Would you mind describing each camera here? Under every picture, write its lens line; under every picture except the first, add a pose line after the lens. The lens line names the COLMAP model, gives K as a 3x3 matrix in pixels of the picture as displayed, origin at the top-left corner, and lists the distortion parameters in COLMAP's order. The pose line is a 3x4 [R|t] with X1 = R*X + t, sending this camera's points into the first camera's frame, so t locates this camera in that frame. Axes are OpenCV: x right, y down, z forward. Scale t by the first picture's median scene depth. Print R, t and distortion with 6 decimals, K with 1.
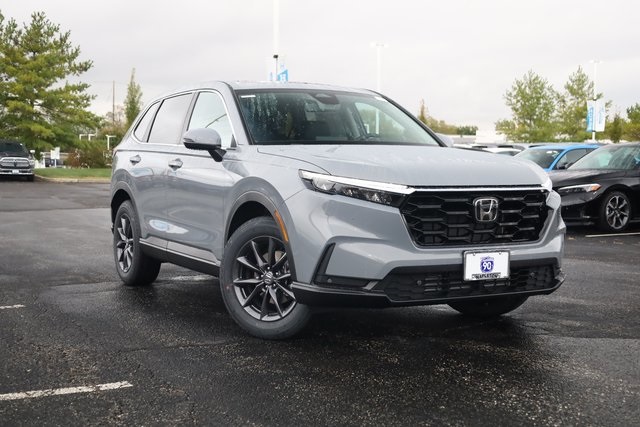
lens RADIAL K [[1017.7, 0, 320.0], [0, 1017.7, 213.5], [0, 0, 1]] dist [0.024395, -0.088803]
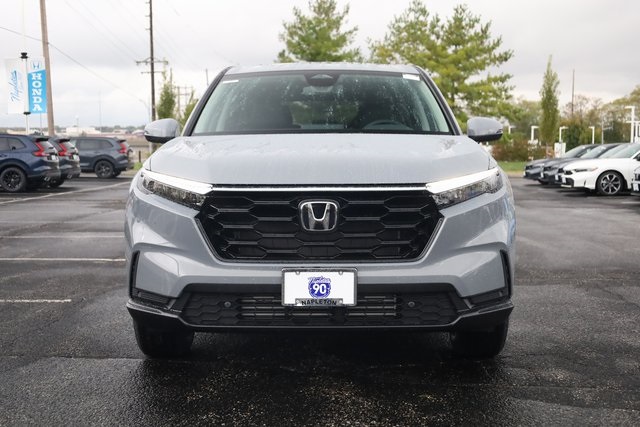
lens RADIAL K [[1017.7, 0, 320.0], [0, 1017.7, 213.5], [0, 0, 1]] dist [0.024395, -0.088803]
pose [[0.841740, 0.021459, -0.539457, 0.149441], [-0.017807, 0.999770, 0.011984, -0.003777], [0.539590, -0.000482, 0.841928, 0.091524]]
